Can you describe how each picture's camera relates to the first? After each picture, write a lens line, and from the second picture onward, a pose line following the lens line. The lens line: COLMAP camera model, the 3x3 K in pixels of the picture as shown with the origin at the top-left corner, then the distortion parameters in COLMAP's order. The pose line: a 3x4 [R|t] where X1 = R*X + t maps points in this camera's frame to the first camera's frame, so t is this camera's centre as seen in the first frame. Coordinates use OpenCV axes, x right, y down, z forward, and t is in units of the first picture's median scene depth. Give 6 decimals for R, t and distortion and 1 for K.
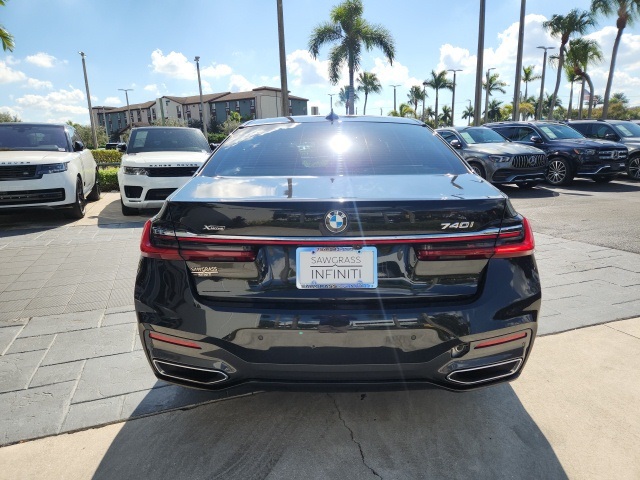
lens RADIAL K [[424.9, 0, 321.1], [0, 424.9, 244.7], [0, 0, 1]] dist [0.073411, -0.059382]
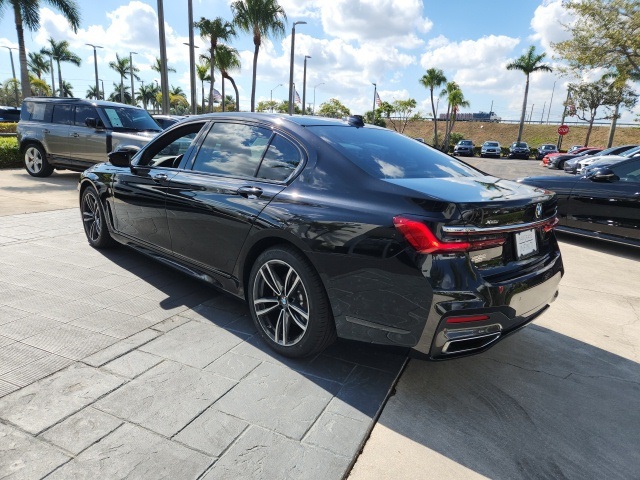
lens RADIAL K [[424.9, 0, 327.8], [0, 424.9, 245.7], [0, 0, 1]] dist [0.073411, -0.059382]
pose [[0.687393, -0.117151, 0.716775, -0.096638], [0.095205, 0.992924, 0.070982, -0.006809], [-0.720018, 0.019448, 0.693683, 0.030241]]
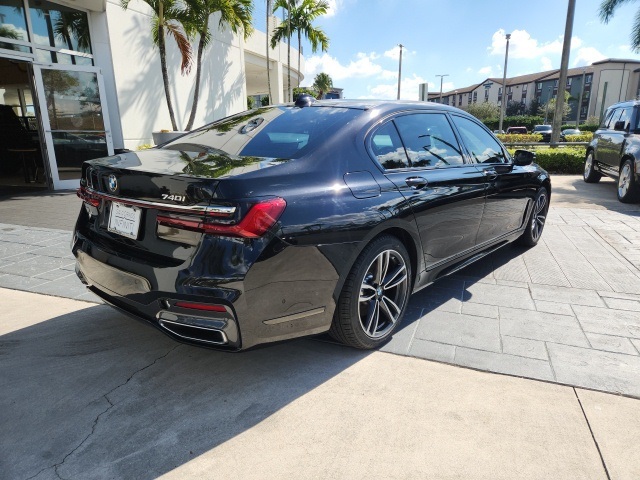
lens RADIAL K [[424.9, 0, 327.5], [0, 424.9, 246.5], [0, 0, 1]] dist [0.073411, -0.059382]
pose [[0.773359, 0.183472, -0.606839, 0.087209], [-0.159515, 0.982726, 0.093831, -0.005784], [0.613572, 0.024235, 0.789267, 0.021684]]
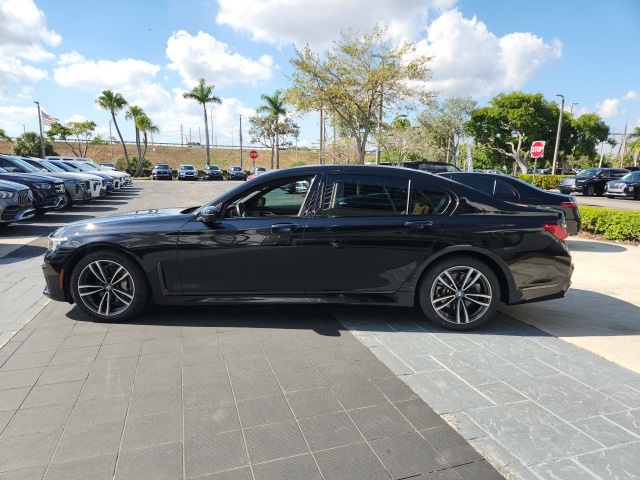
lens RADIAL K [[424.9, 0, 320.3], [0, 424.9, 244.3], [0, 0, 1]] dist [0.073411, -0.059382]
pose [[0.043551, -0.145766, 0.988360, -0.180524], [0.214563, 0.967578, 0.133247, -0.034727], [-0.975739, 0.206262, 0.073415, 0.142004]]
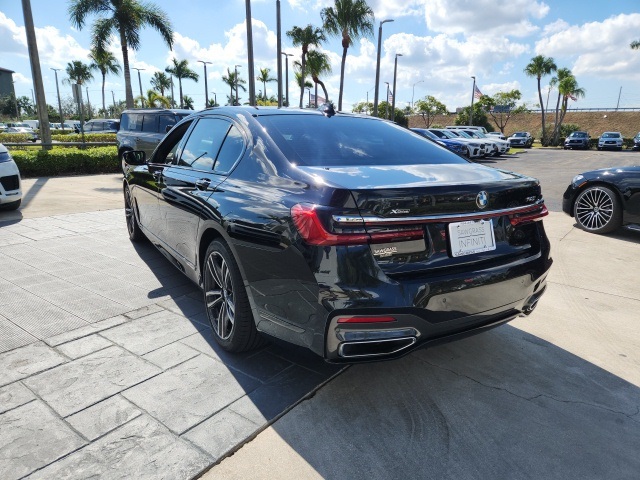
lens RADIAL K [[424.9, 0, 327.7], [0, 424.9, 242.2], [0, 0, 1]] dist [0.073411, -0.059382]
pose [[0.833402, -0.097802, 0.543945, -0.065698], [0.090638, 0.995078, 0.040046, -0.001341], [-0.545185, 0.015928, 0.838164, 0.010987]]
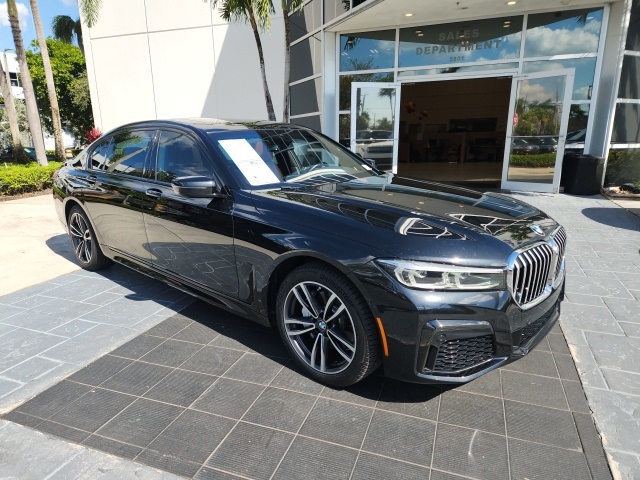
lens RADIAL K [[424.9, 0, 311.9], [0, 424.9, 251.6], [0, 0, 1]] dist [0.073411, -0.059382]
pose [[-0.657900, 0.223114, -0.719297, 0.104454], [-0.143570, 0.900435, 0.410615, -0.067864], [0.739294, 0.373413, -0.560364, 0.275427]]
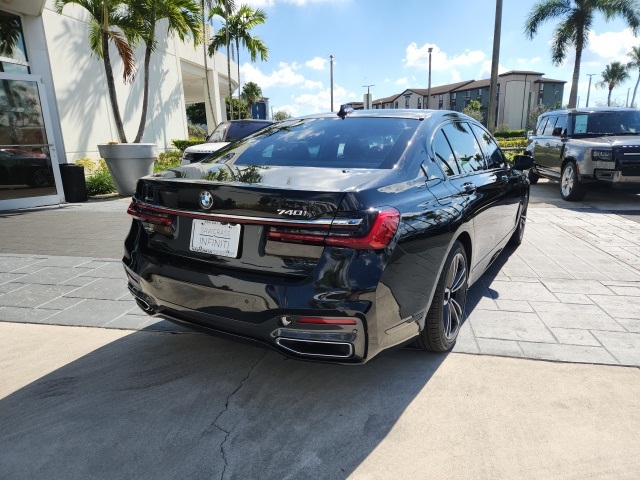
lens RADIAL K [[424.9, 0, 327.4], [0, 424.9, 249.7], [0, 0, 1]] dist [0.073411, -0.059382]
pose [[0.868030, 0.129304, -0.479380, 0.060877], [-0.114587, 0.991601, 0.059980, -0.001635], [0.483109, 0.002867, 0.875556, 0.003414]]
